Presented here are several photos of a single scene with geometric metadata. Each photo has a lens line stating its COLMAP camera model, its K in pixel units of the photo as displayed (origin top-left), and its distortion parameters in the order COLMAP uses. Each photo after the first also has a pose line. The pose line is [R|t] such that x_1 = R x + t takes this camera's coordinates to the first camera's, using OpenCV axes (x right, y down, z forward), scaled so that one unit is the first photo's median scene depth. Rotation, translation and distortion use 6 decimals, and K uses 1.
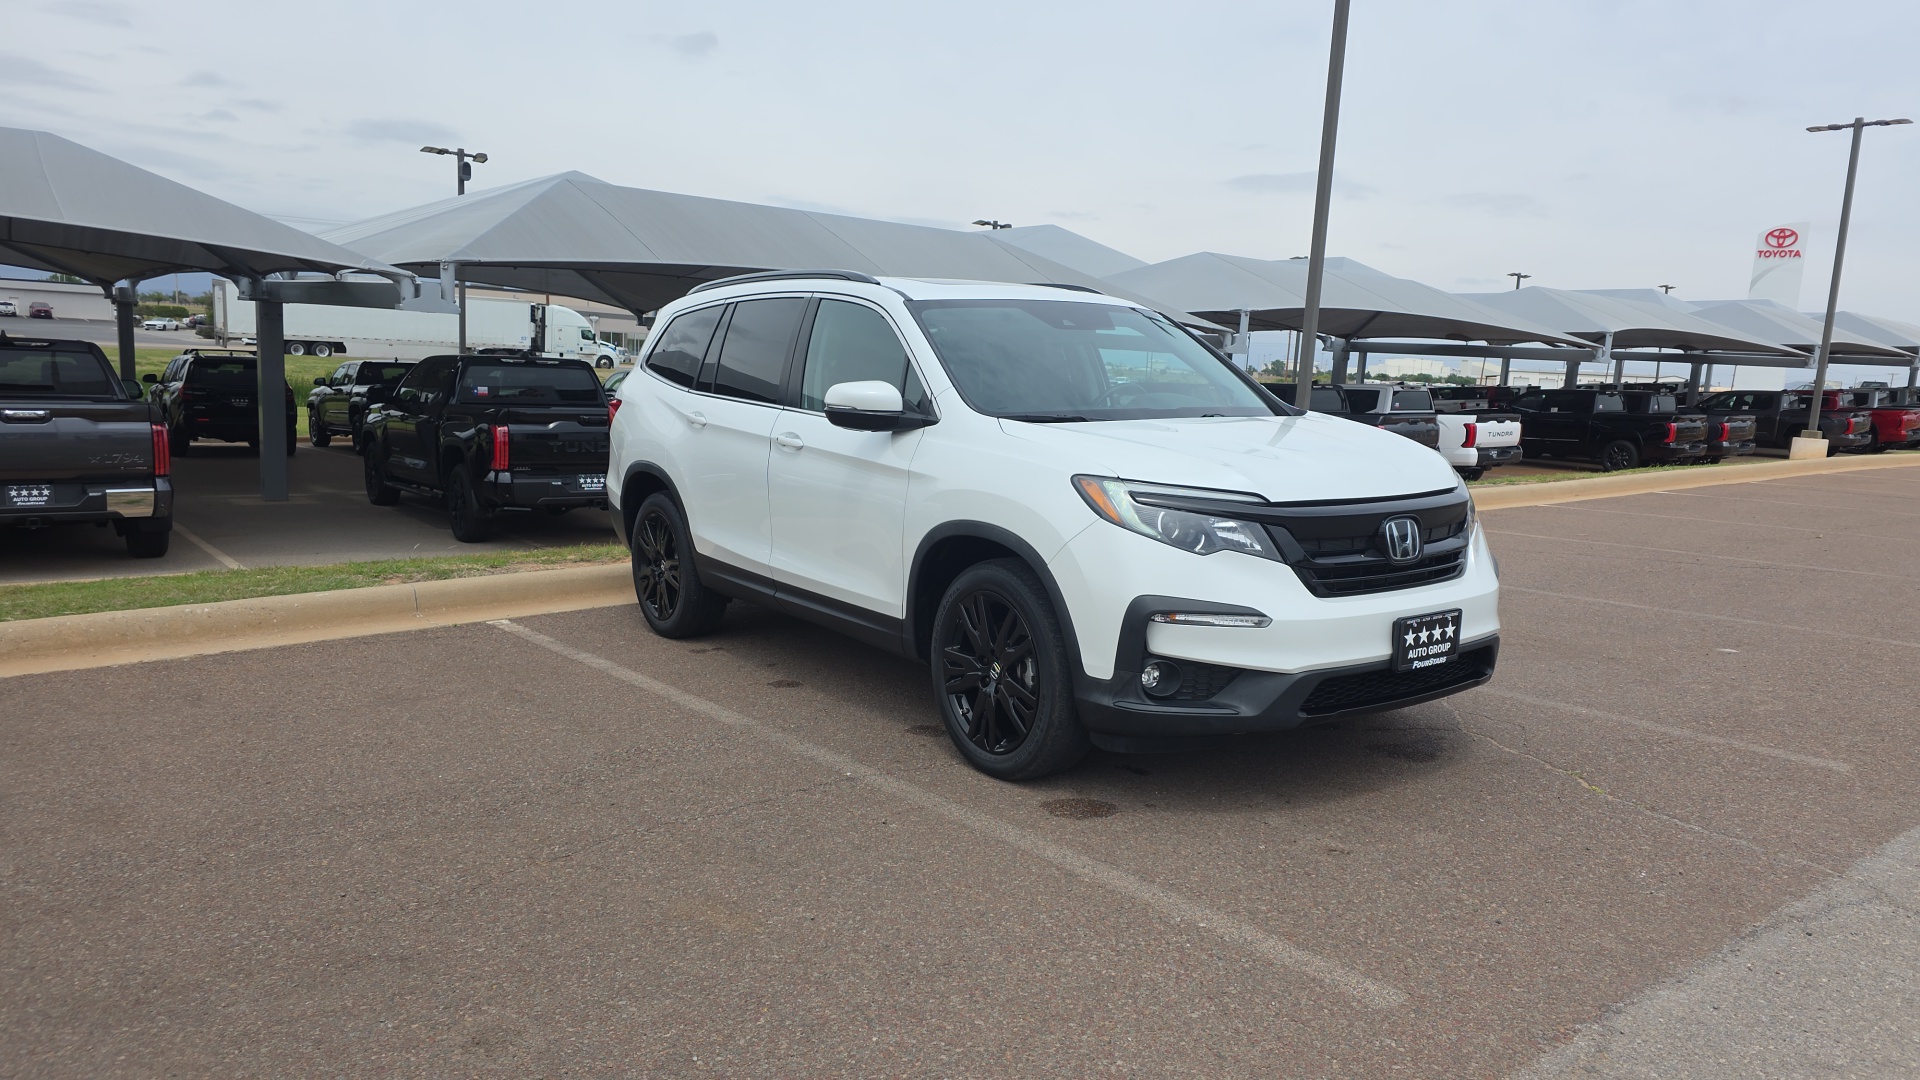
lens RADIAL K [[1261.4, 0, 1034.9], [0, 1261.4, 548.4], [0, 0, 1]] dist [0.062176, -0.044912]
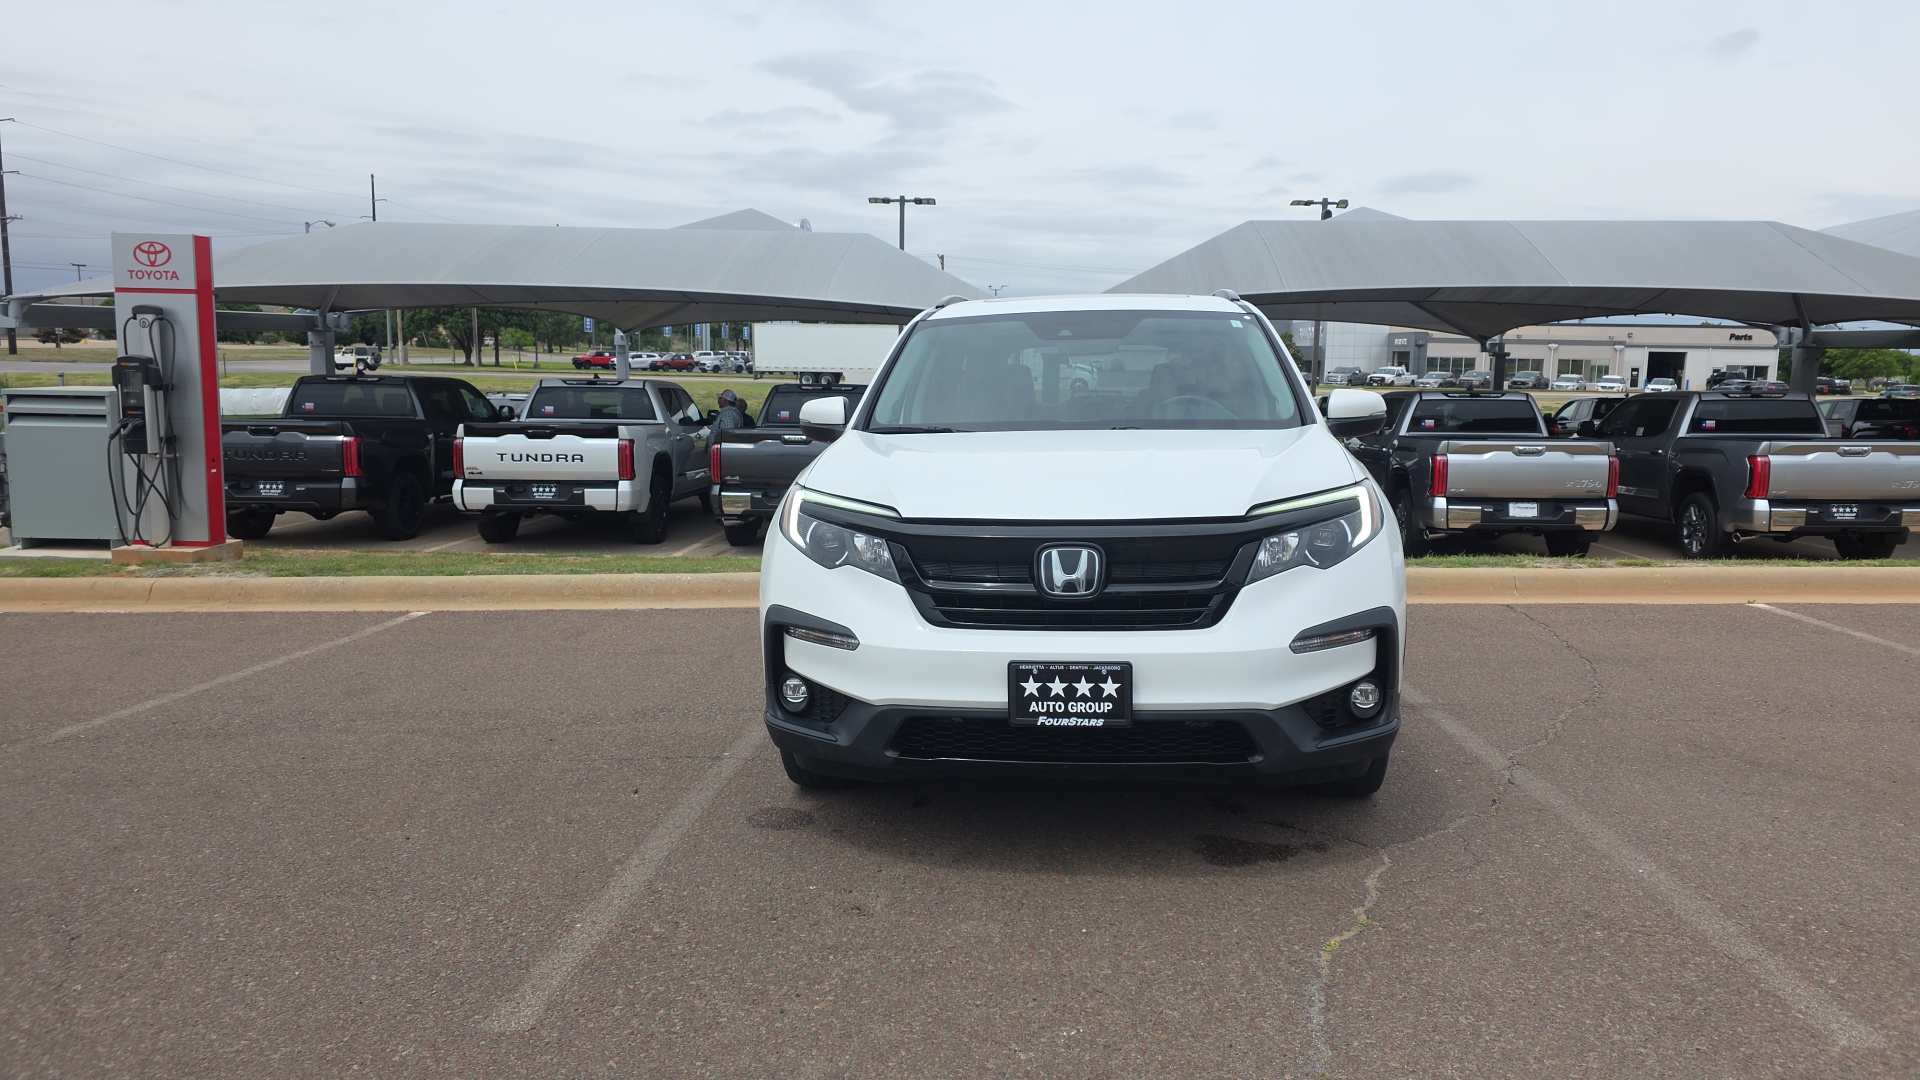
lens RADIAL K [[1280.7, 0, 1014.7], [0, 1280.7, 490.4], [0, 0, 1]] dist [0.084594, -0.090088]
pose [[0.738989, 0.026744, -0.673187, 0.847080], [-0.073453, 0.996454, -0.041046, -0.022900], [0.669701, 0.079780, 0.738333, 0.353286]]
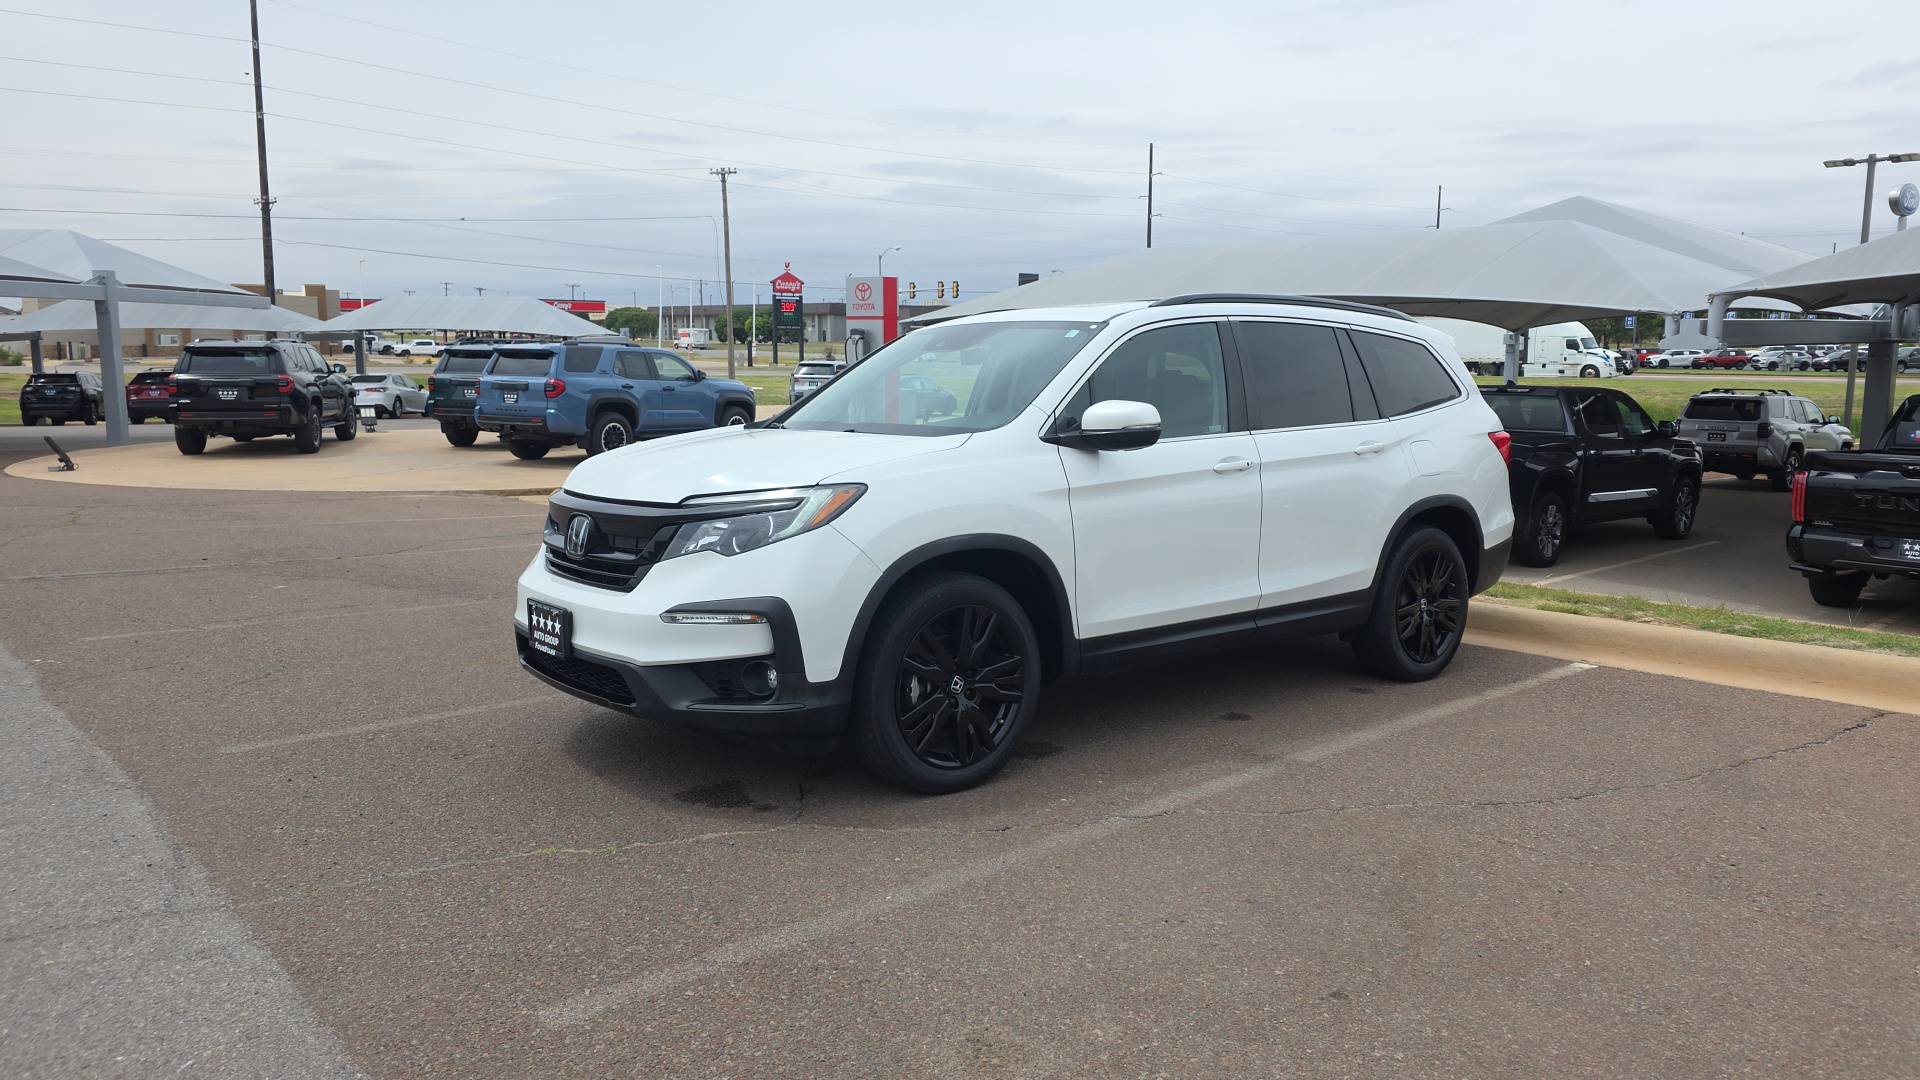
lens RADIAL K [[1280.7, 0, 1014.7], [0, 1280.7, 490.4], [0, 0, 1]] dist [0.084594, -0.090088]
pose [[0.047805, 0.057887, -0.997178, 1.423046], [-0.146123, 0.987984, 0.050348, -0.156706], [0.988111, 0.143304, 0.055689, 1.322699]]
